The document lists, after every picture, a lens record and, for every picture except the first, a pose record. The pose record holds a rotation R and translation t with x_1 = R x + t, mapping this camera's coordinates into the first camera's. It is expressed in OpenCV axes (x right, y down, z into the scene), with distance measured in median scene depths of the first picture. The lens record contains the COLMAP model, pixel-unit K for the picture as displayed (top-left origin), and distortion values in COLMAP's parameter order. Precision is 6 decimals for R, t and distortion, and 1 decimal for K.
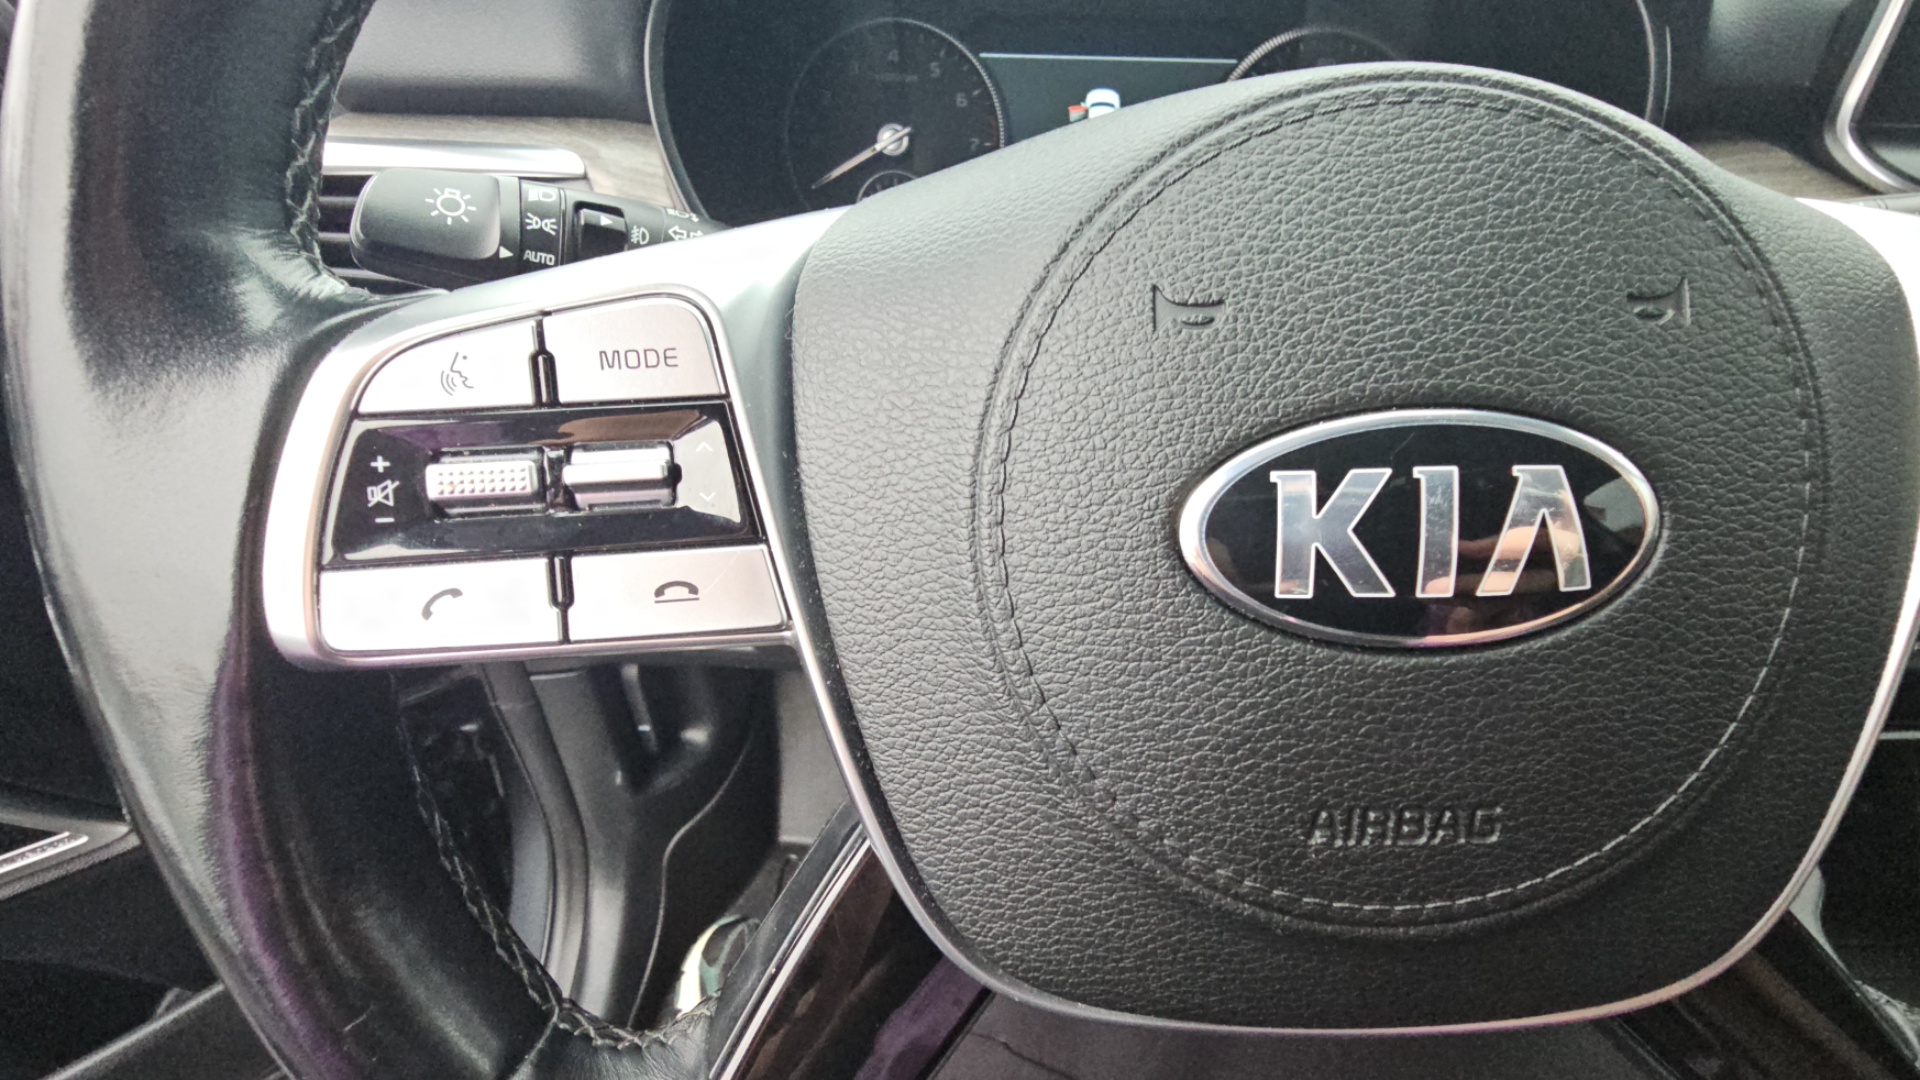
lens RADIAL K [[856.8, 0, 975.0], [0, 856.8, 541.2], [0, 0, 1]] dist [0.007901, -0.006853]
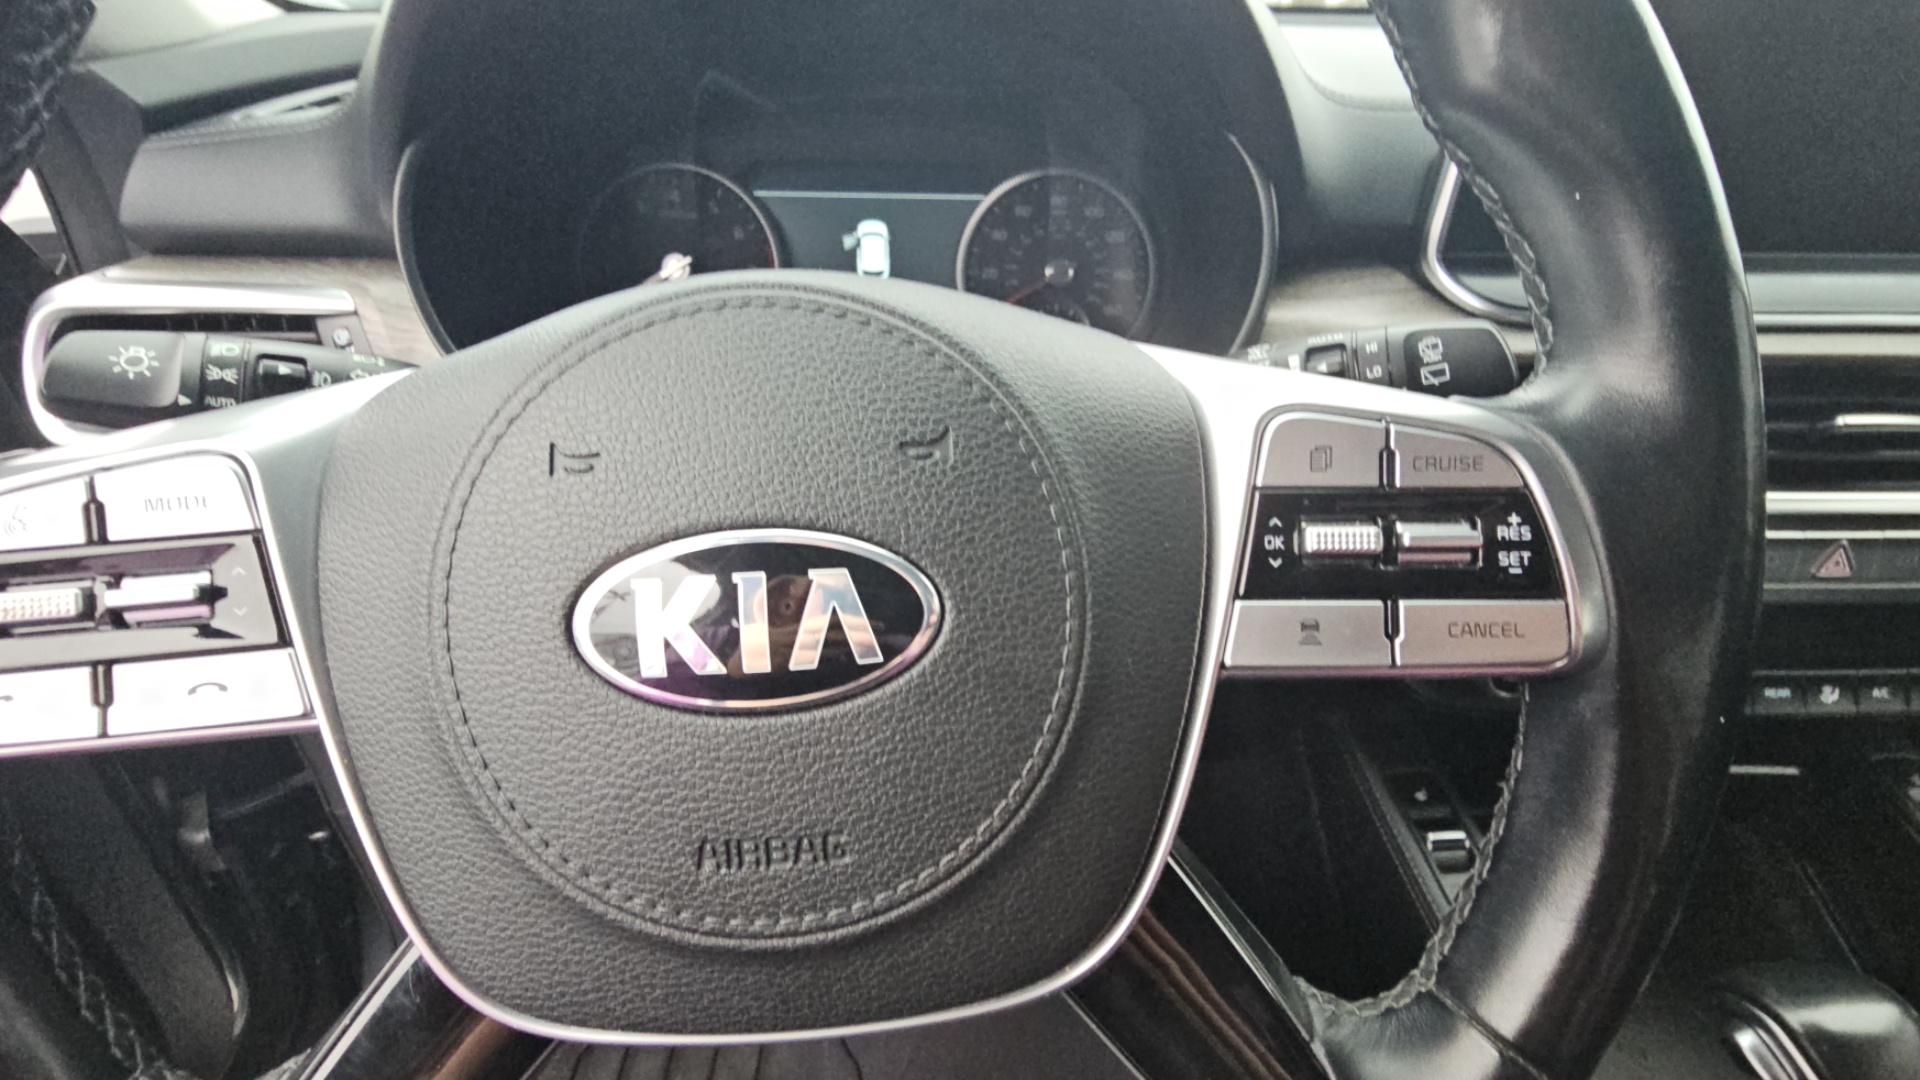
lens RADIAL K [[856.8, 0, 971.8], [0, 856.8, 539.6], [0, 0, 1]] dist [0.007901, -0.006853]
pose [[0.997924, -0.030585, 0.056680, 0.688279], [0.035778, 0.995025, -0.092979, -0.001912], [-0.053554, 0.094814, 0.994053, -0.300453]]
